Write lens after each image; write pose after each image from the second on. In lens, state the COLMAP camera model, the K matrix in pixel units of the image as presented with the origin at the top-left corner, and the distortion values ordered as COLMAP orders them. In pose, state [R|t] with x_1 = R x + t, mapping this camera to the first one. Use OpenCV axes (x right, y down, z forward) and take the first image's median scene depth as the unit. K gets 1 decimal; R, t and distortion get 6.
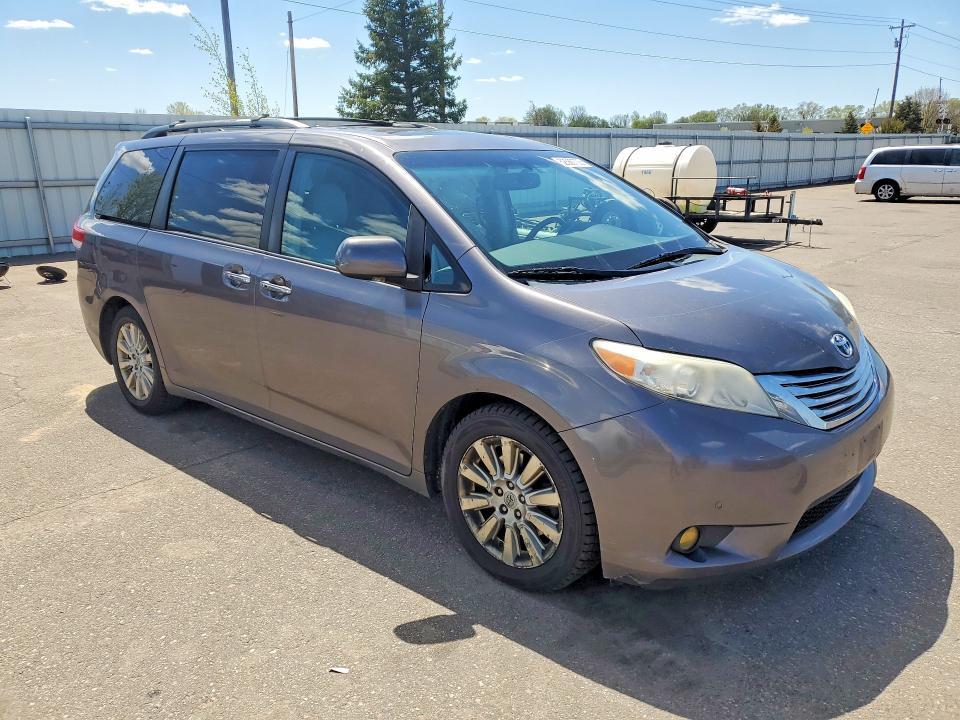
lens RADIAL K [[873.6, 0, 480.0], [0, 873.6, 360.0], [0, 0, 1]] dist [0.061462, 0.005264]
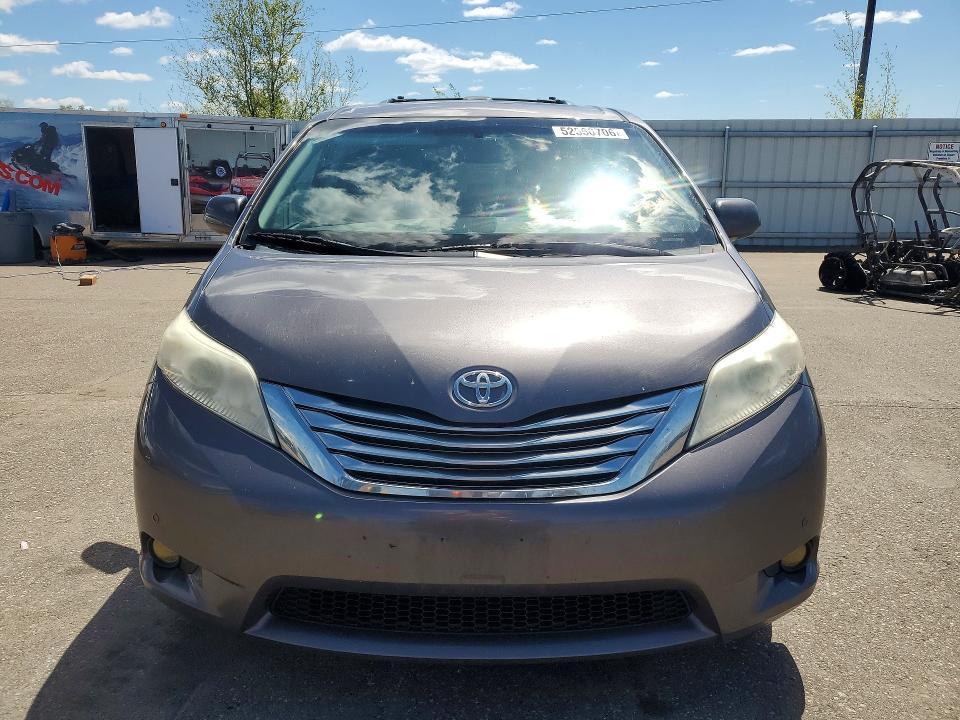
lens RADIAL K [[761.0, 0, 480.0], [0, 761.0, 360.0], [0, 0, 1]] dist [0.011942, 0.006467]
pose [[0.606695, 0.199478, -0.769500, 0.190066], [-0.178587, 0.977462, 0.112585, -0.029341], [0.774615, 0.069118, 0.628645, 0.140474]]
